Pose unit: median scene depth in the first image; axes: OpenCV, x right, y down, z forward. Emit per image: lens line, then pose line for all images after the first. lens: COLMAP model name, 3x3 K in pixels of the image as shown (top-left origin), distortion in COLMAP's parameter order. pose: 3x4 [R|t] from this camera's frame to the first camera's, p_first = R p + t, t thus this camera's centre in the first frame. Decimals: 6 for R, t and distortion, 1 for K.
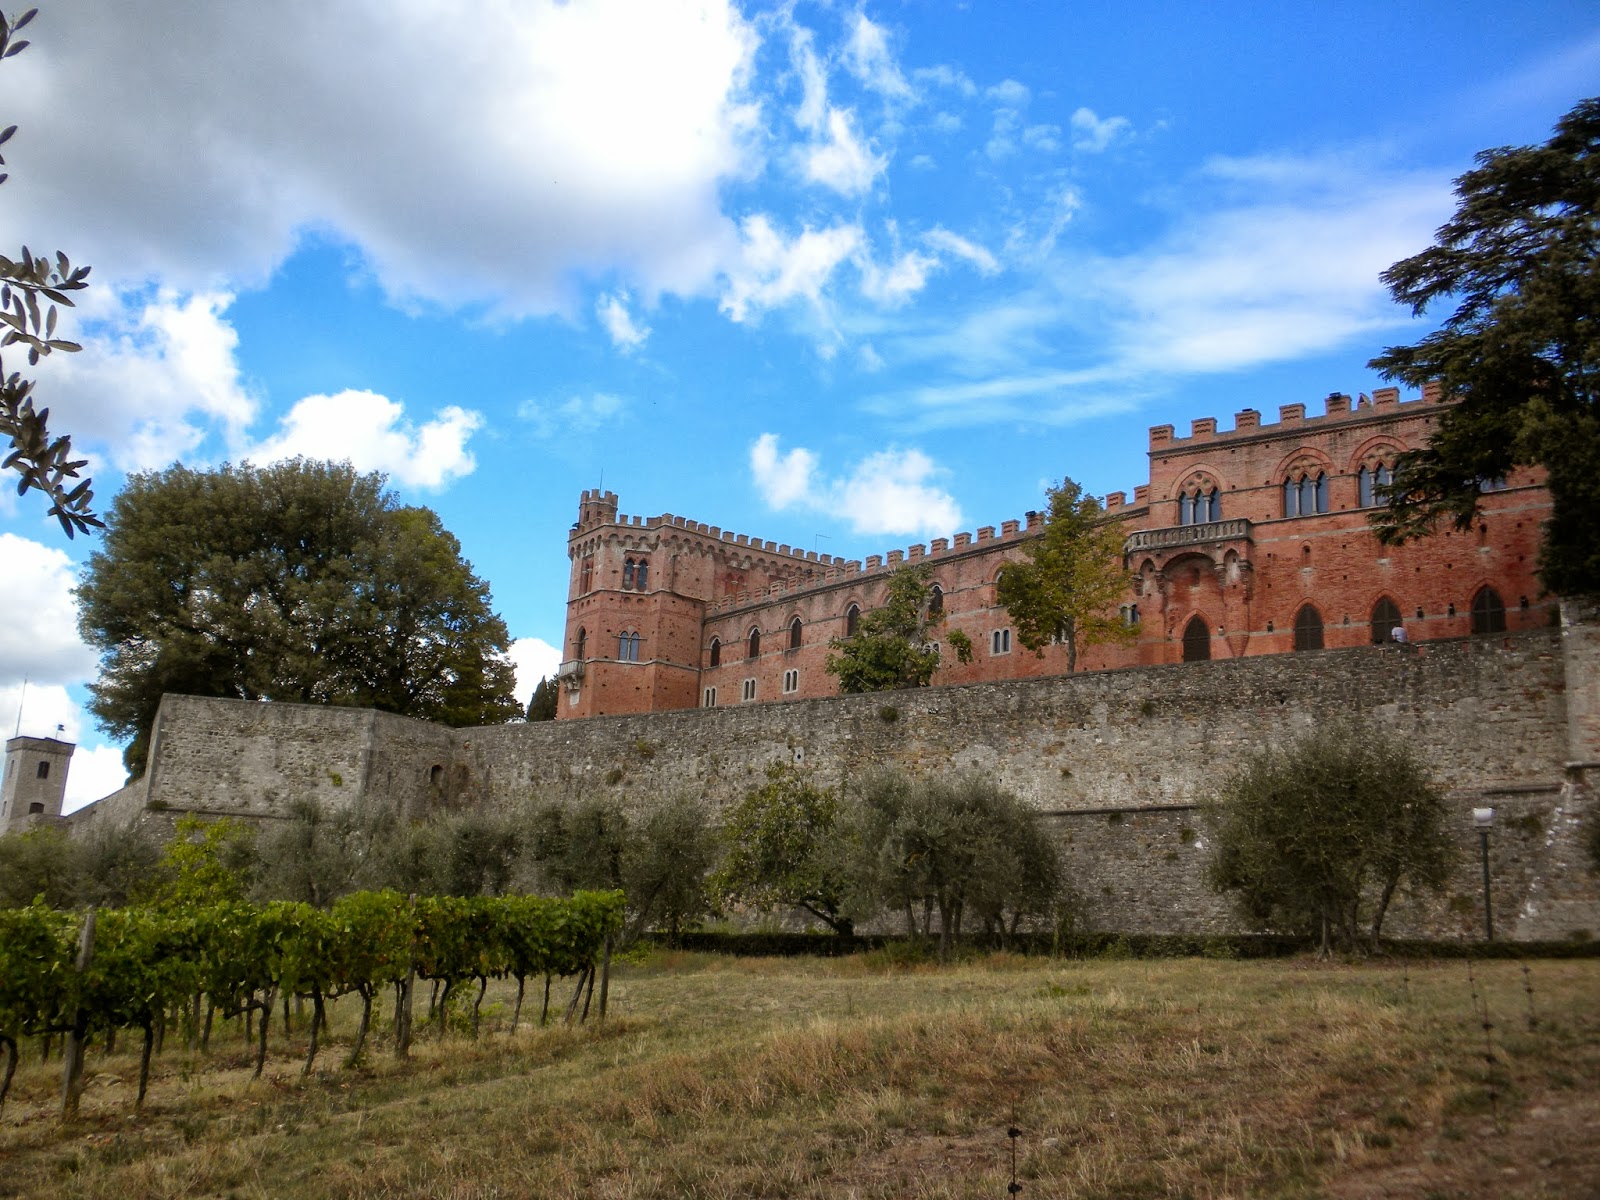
lens RADIAL K [[1625.7, 0, 795.4], [0, 1625.7, 599.5], [0, 0, 1]] dist [-0.107136, 0.000000]
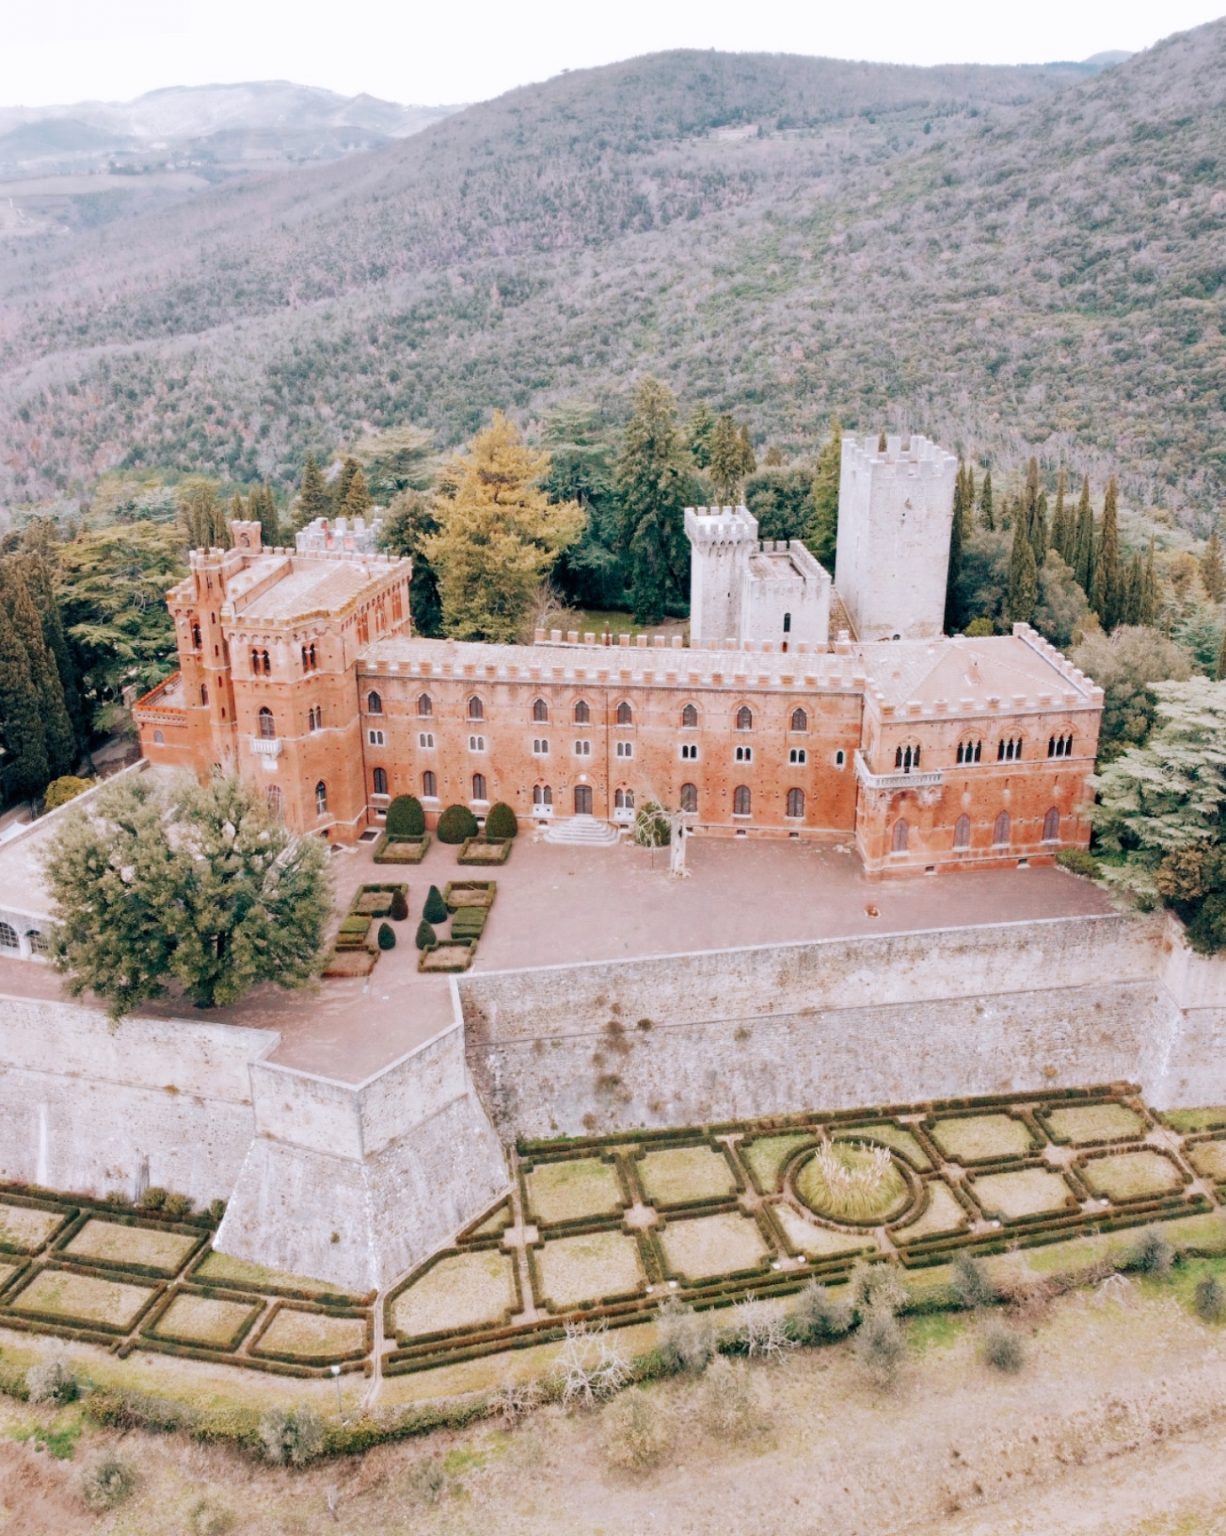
lens RADIAL K [[1498.5, 0, 613.8], [0, 1498.5, 766.8], [0, 0, 1]] dist [-0.004243, 0.000000]
pose [[0.748251, -0.317488, 0.582513, -0.608546], [-0.118871, 0.799680, 0.588543, -0.636773], [-0.652679, -0.509621, 0.560621, 0.218548]]
